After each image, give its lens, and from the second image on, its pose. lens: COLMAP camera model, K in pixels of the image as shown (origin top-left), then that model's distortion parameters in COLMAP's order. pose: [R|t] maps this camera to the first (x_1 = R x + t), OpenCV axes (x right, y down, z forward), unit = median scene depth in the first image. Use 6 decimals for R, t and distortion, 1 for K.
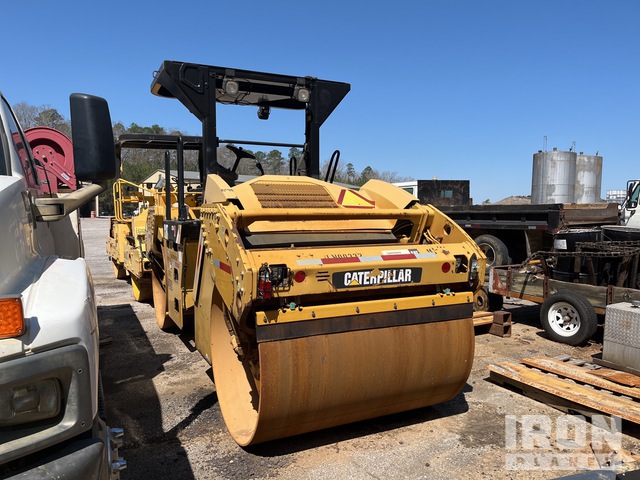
lens RADIAL K [[503.2, 0, 320.0], [0, 503.2, 240.0], [0, 0, 1]] dist [0.083724, -0.007067]
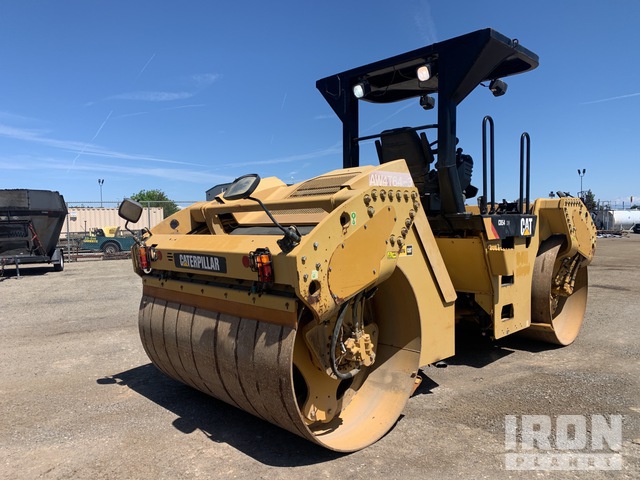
lens RADIAL K [[503.2, 0, 320.0], [0, 503.2, 240.0], [0, 0, 1]] dist [0.083724, -0.007067]
pose [[0.279141, 0.032611, -0.959696, 1.170268], [-0.051258, 0.998504, 0.019021, -0.005467], [0.958881, 0.043882, 0.280395, 0.920911]]
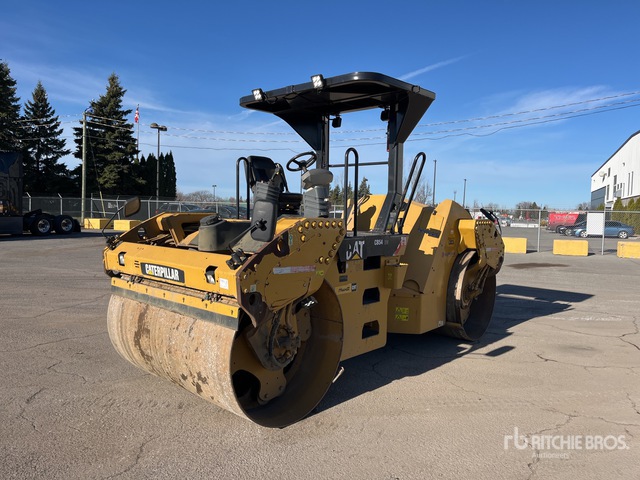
lens RADIAL K [[503.2, 0, 320.0], [0, 503.2, 240.0], [0, 0, 1]] dist [0.083724, -0.007067]
pose [[0.338761, 0.066743, -0.938502, 1.416006], [-0.084792, 0.995588, 0.040196, -0.089933], [0.937044, 0.065961, 0.342926, 0.906411]]
